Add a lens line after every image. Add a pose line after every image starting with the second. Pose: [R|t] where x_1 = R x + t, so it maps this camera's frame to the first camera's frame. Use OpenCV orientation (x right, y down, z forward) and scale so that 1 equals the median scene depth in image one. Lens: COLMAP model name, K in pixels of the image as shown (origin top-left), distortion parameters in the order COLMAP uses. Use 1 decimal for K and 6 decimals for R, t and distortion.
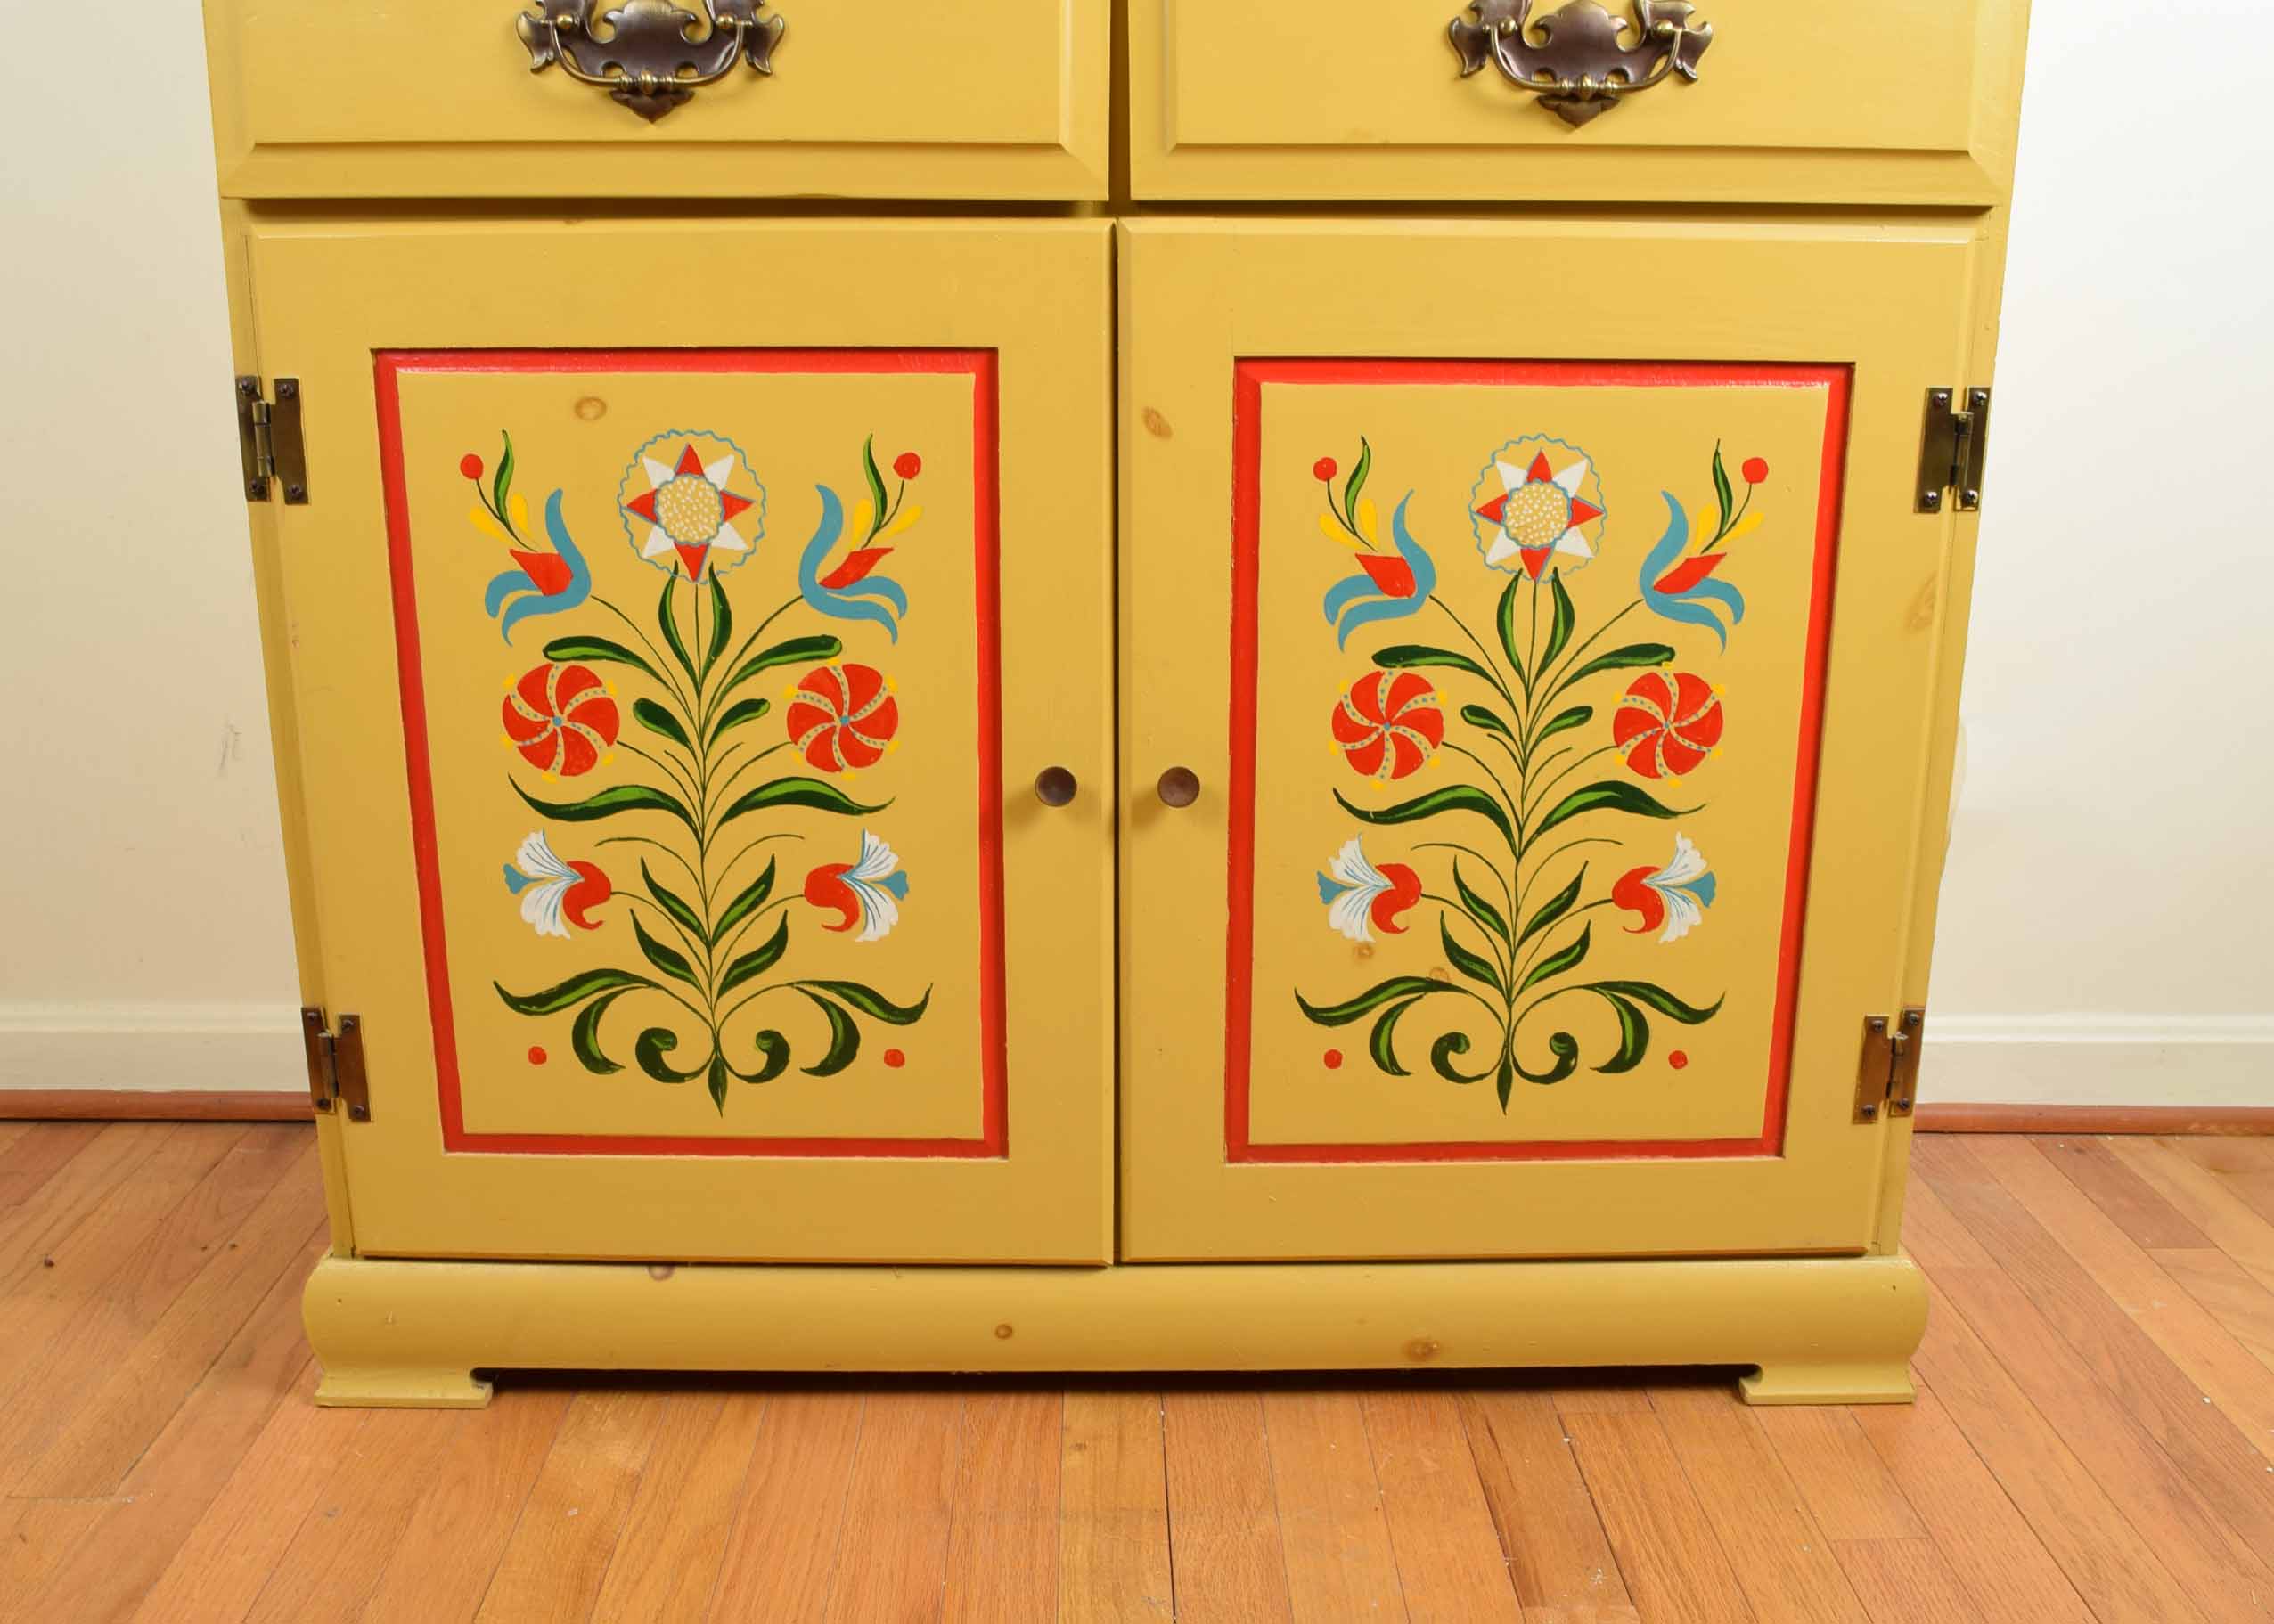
lens RADIAL K [[2102.7, 0, 1135.3], [0, 2102.7, 877.4], [0, 0, 1]] dist [-0.096107, 0.013405]
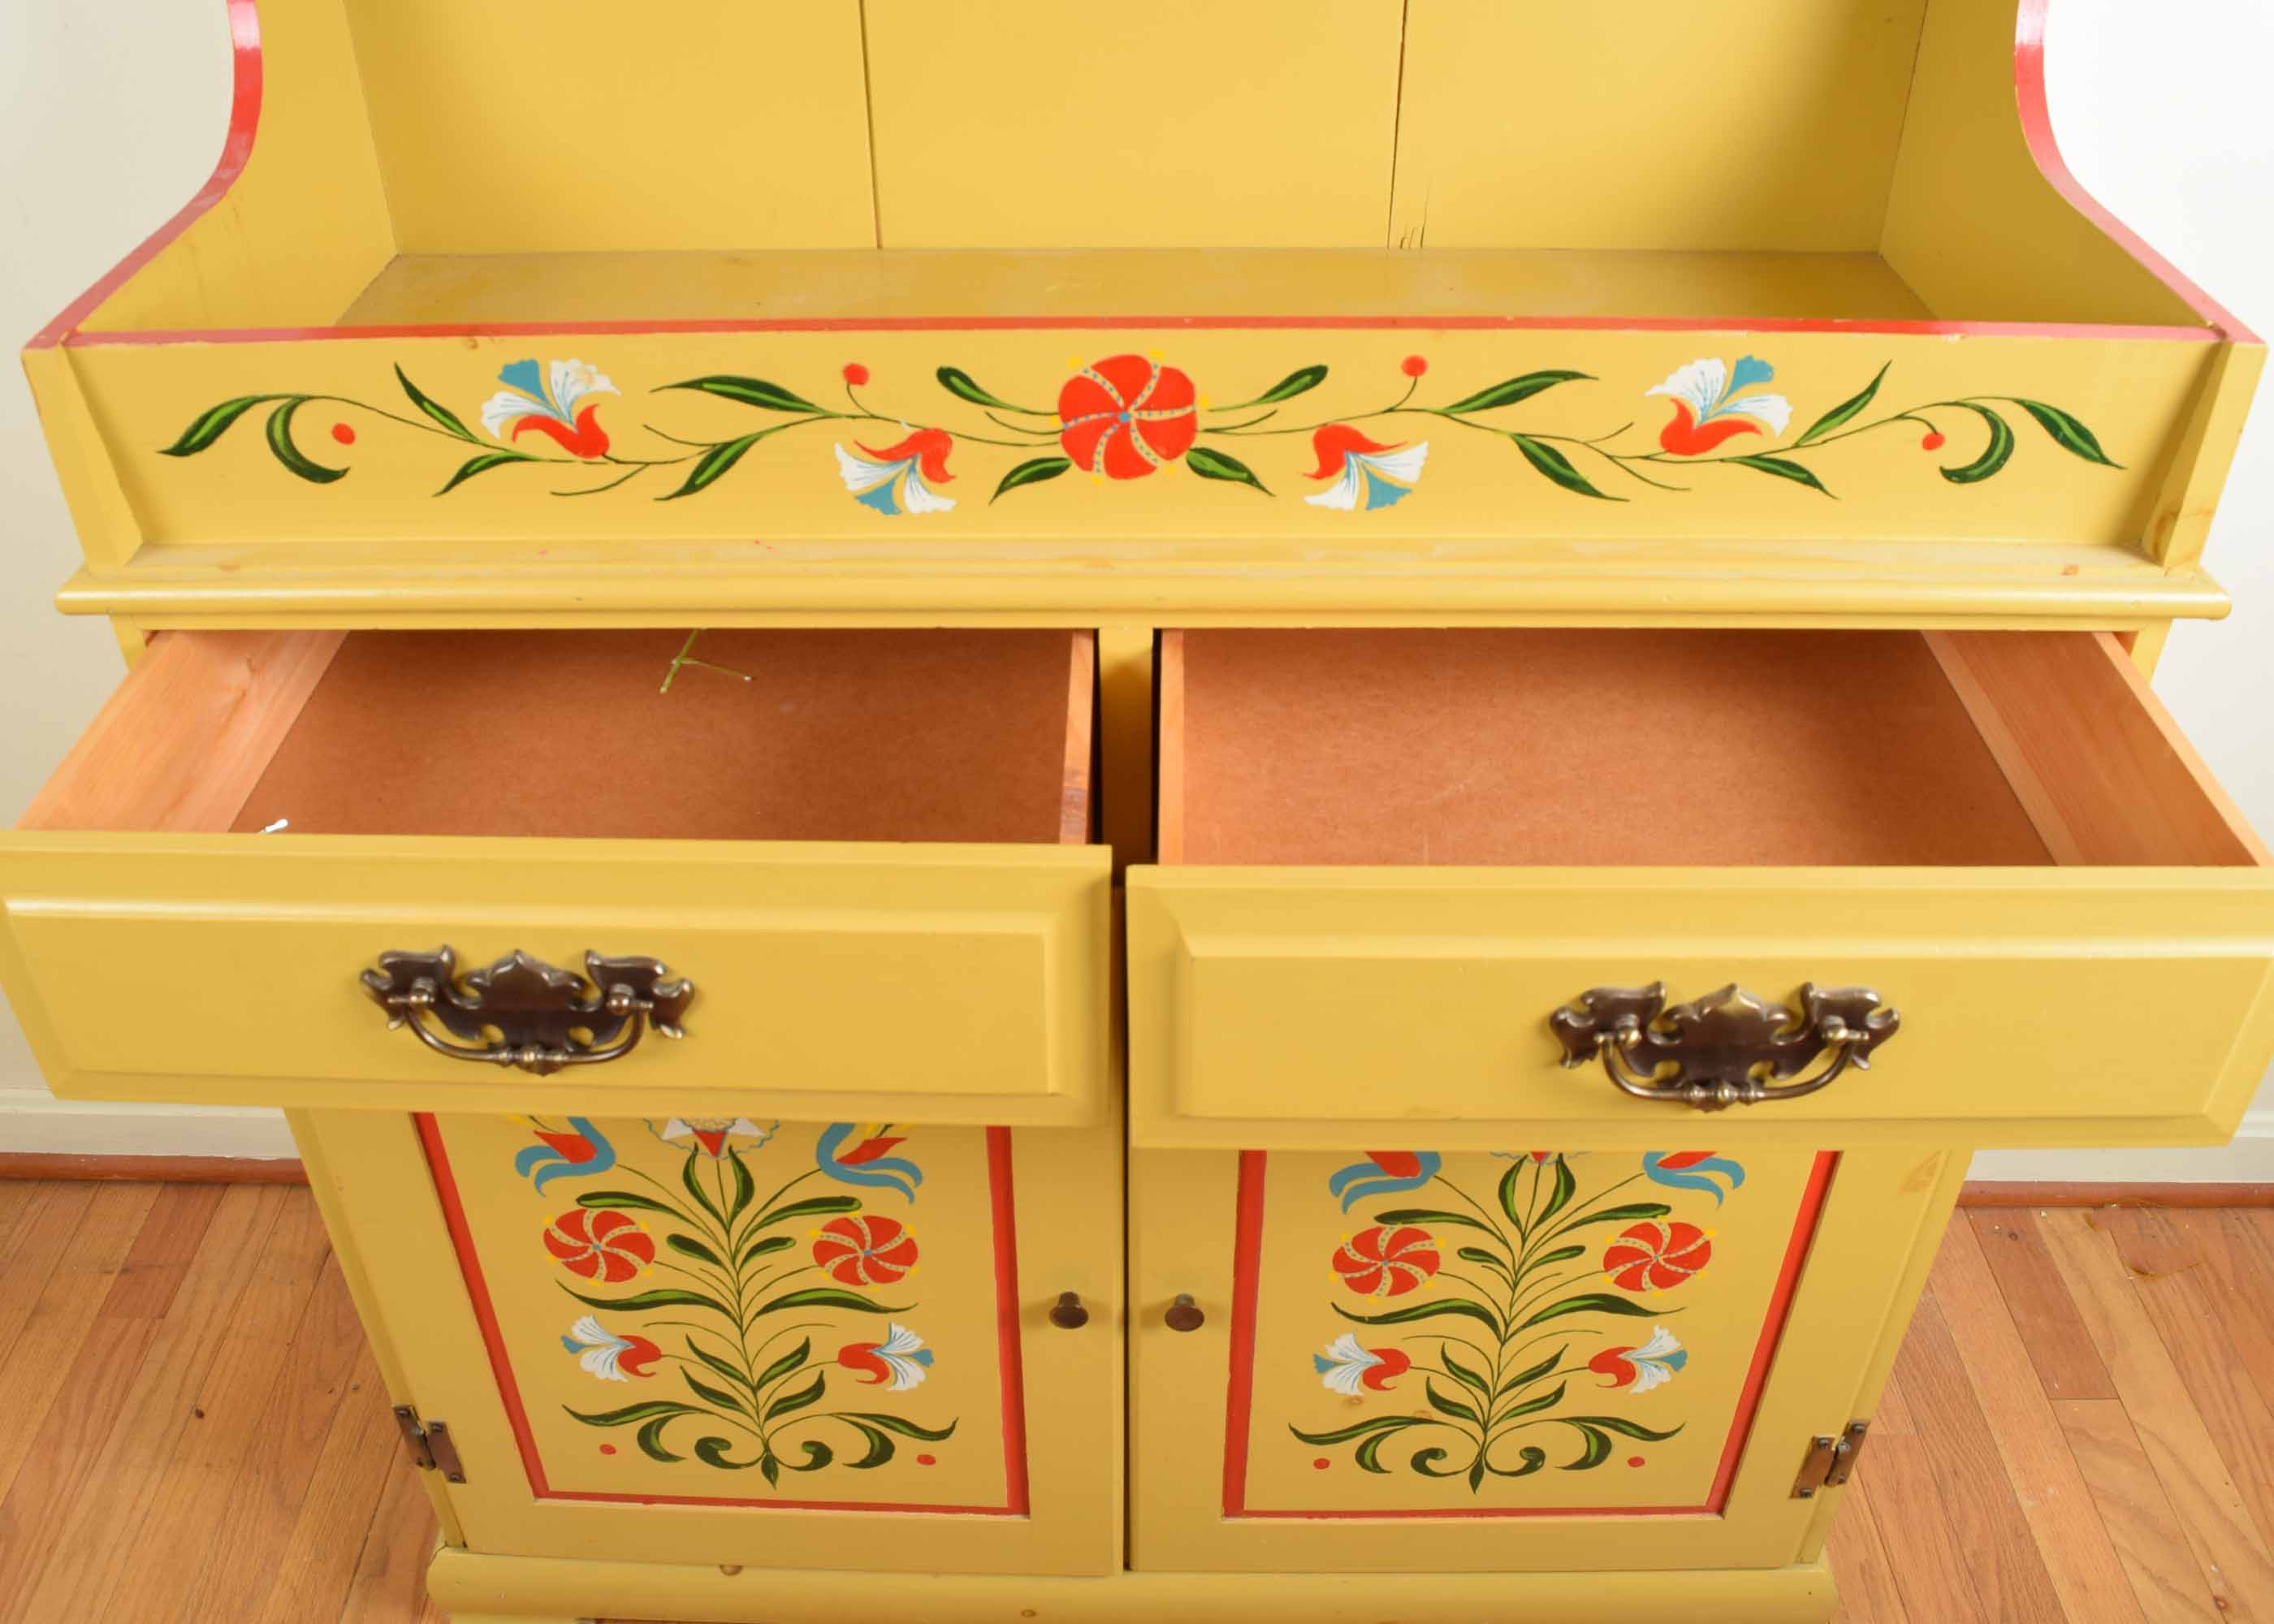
lens RADIAL K [[1933.1, 0, 1077.8], [0, 1933.1, 812.6], [0, 0, 1]] dist [-0.096813, 0.020605]
pose [[0.999149, 0.007824, -0.040508, 0.004109], [0.006252, 0.941795, 0.336131, -0.604565], [0.040780, -0.336098, 0.940944, 0.172092]]
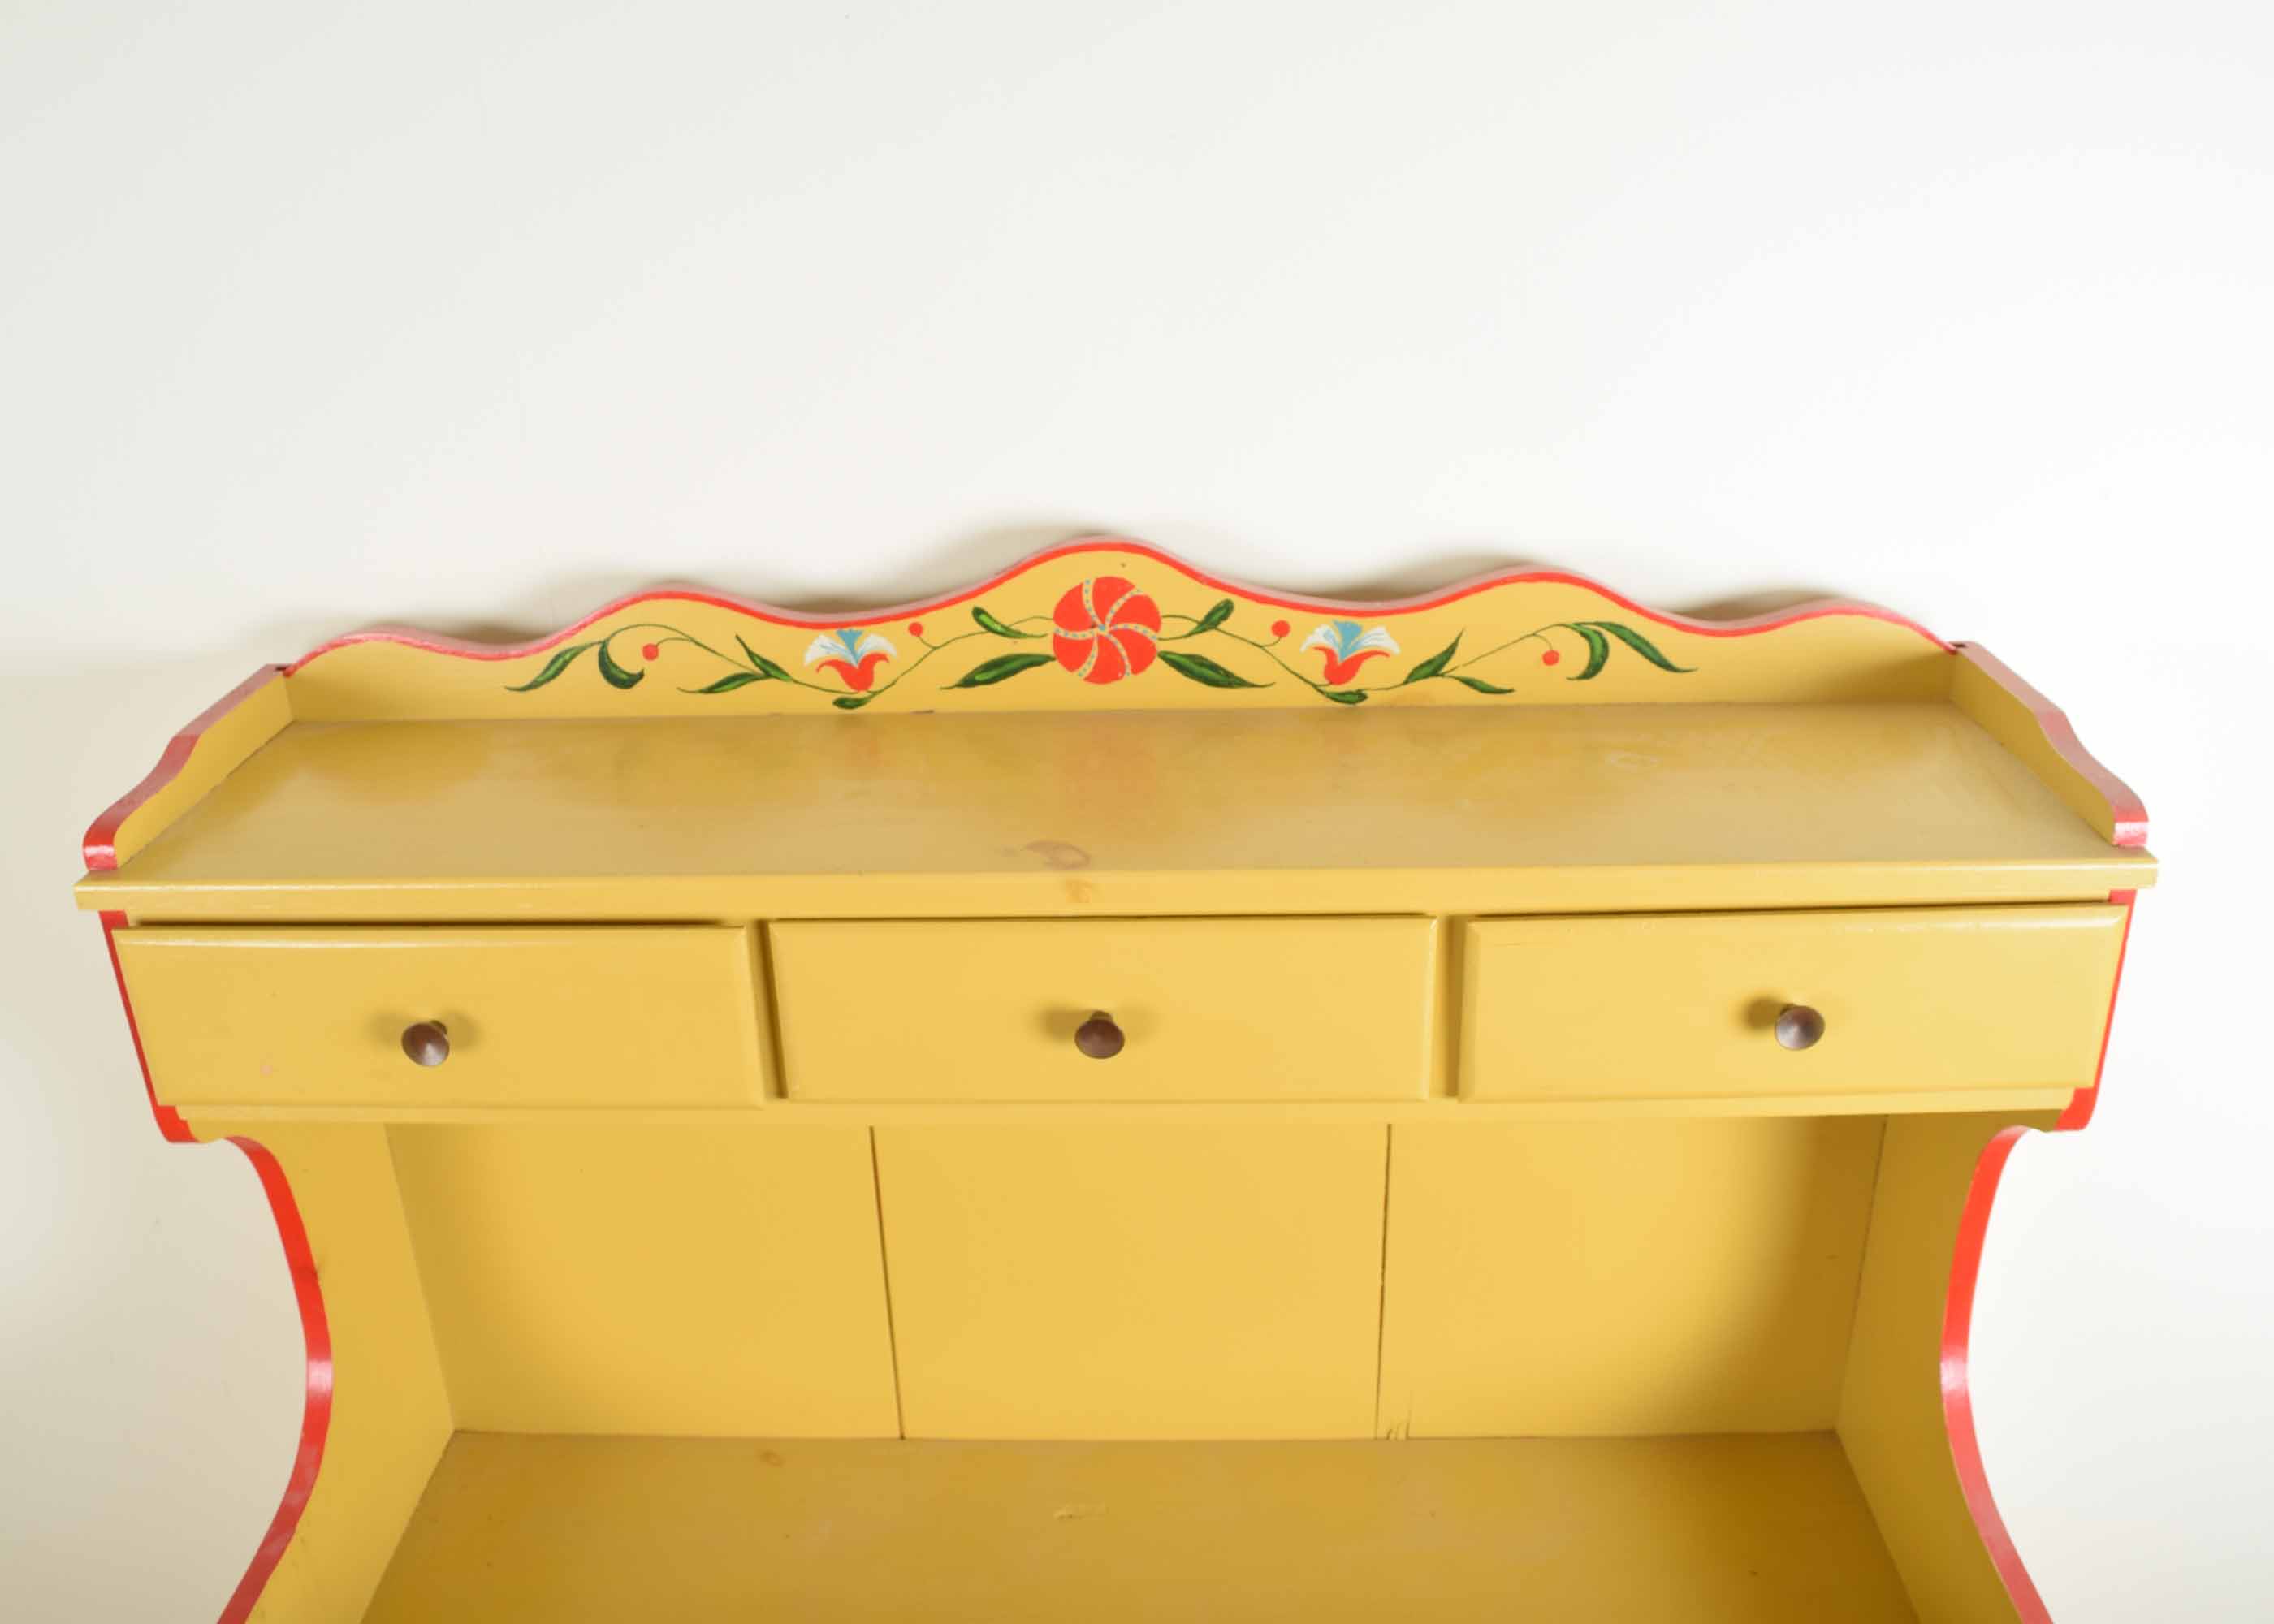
lens RADIAL K [[1893.5, 0, 1122.3], [0, 1893.5, 808.3], [0, 0, 1]] dist [-0.095592, 0.014193]
pose [[0.998821, -0.010298, -0.047447, 0.035358], [0.015782, 0.993043, 0.116687, -1.028814], [0.045916, -0.117298, 0.992035, 0.214722]]
